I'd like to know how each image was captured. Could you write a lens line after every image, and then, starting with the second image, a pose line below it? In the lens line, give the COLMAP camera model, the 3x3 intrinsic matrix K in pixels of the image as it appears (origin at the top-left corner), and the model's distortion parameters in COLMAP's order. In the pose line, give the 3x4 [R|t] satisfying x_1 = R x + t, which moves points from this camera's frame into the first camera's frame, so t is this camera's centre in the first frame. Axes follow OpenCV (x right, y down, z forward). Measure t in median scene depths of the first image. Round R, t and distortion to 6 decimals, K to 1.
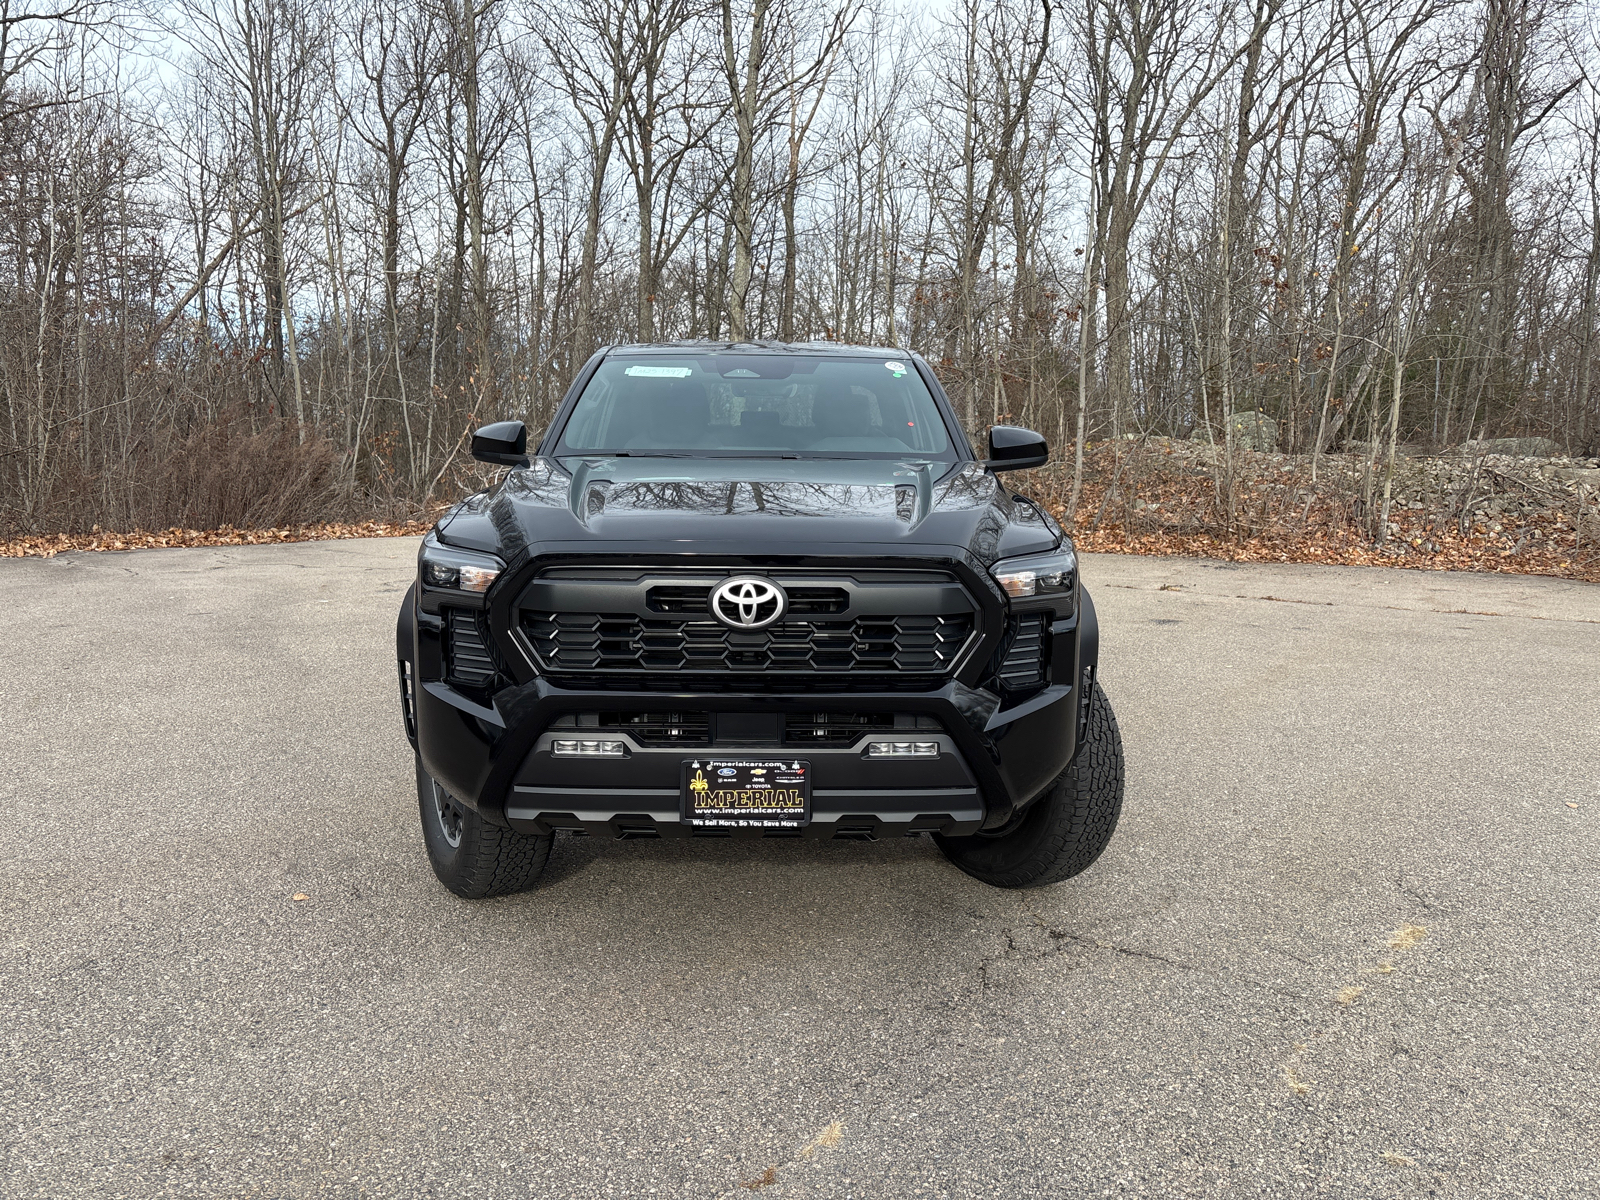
lens RADIAL K [[1232.5, 0, 821.9], [0, 1232.5, 601.8], [0, 0, 1]] dist [0.015299, 0.001225]
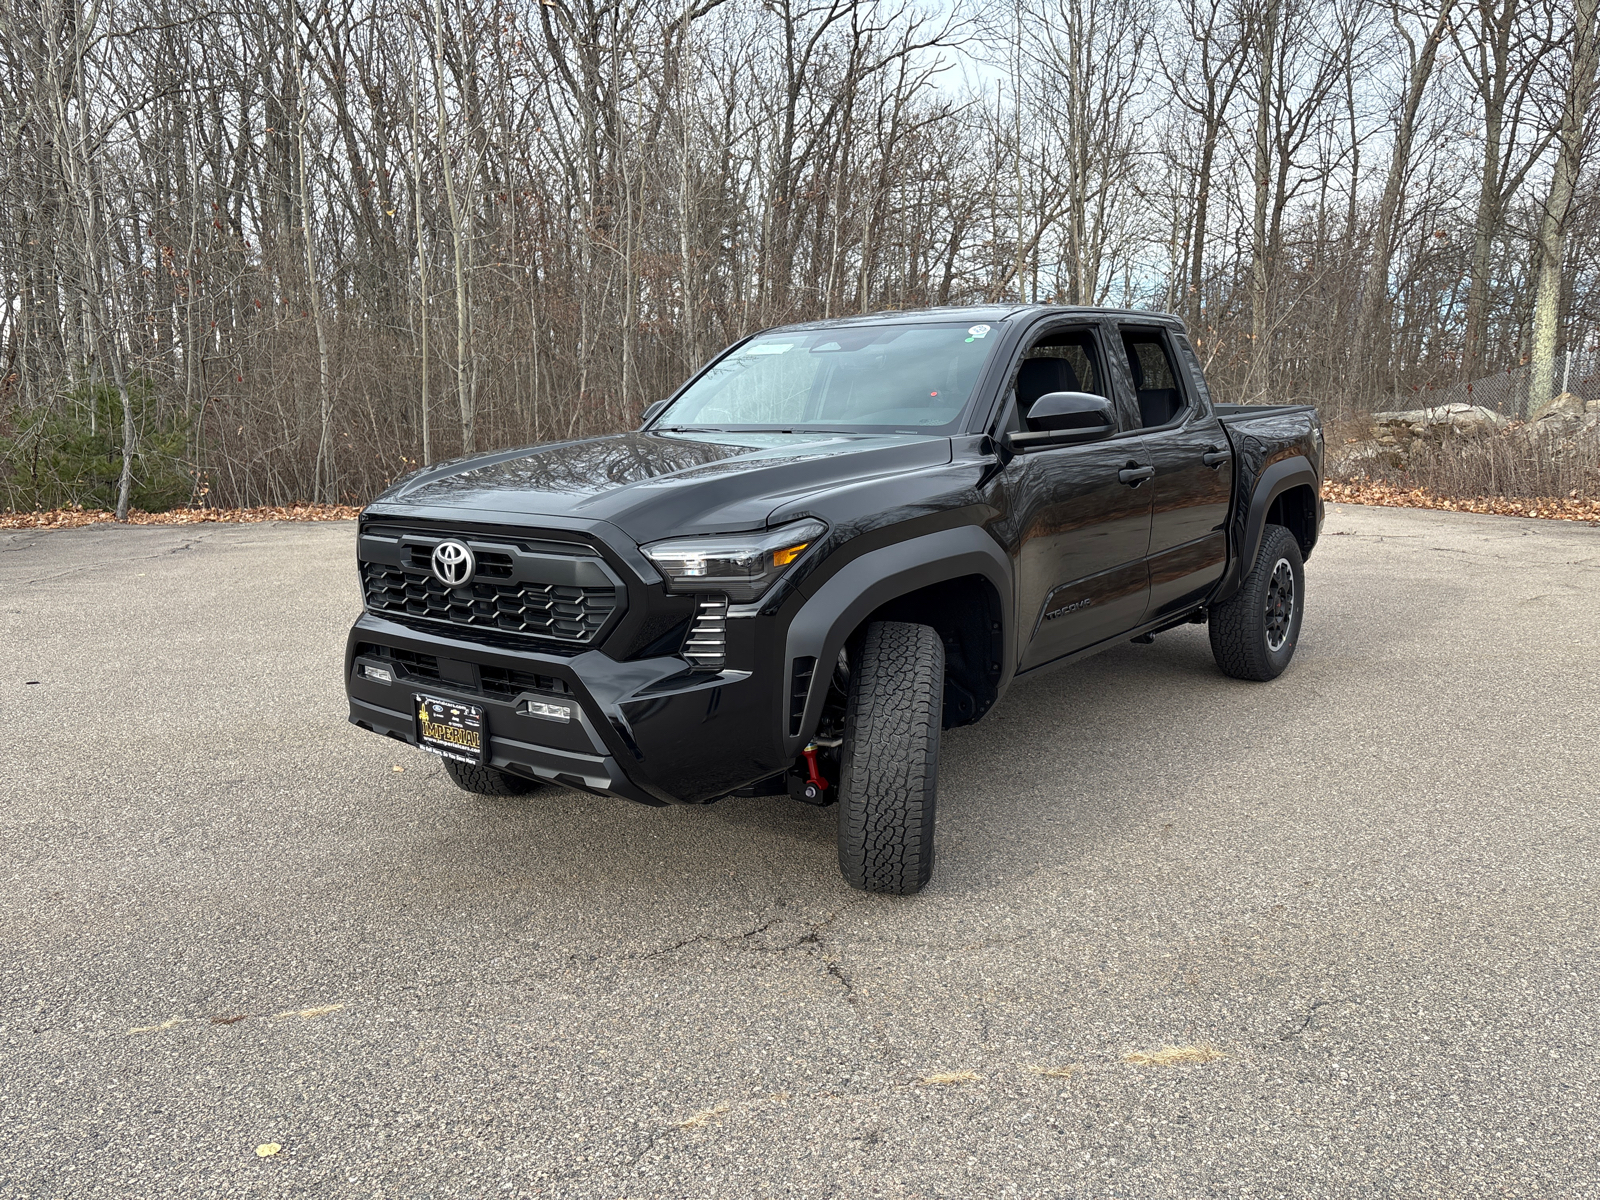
lens RADIAL K [[1232.5, 0, 821.9], [0, 1232.5, 601.8], [0, 0, 1]] dist [0.015299, 0.001225]
pose [[0.786498, 0.084440, -0.611794, 0.881892], [-0.064364, 0.996422, 0.054784, -0.046242], [0.614230, -0.003710, 0.789118, 0.303641]]
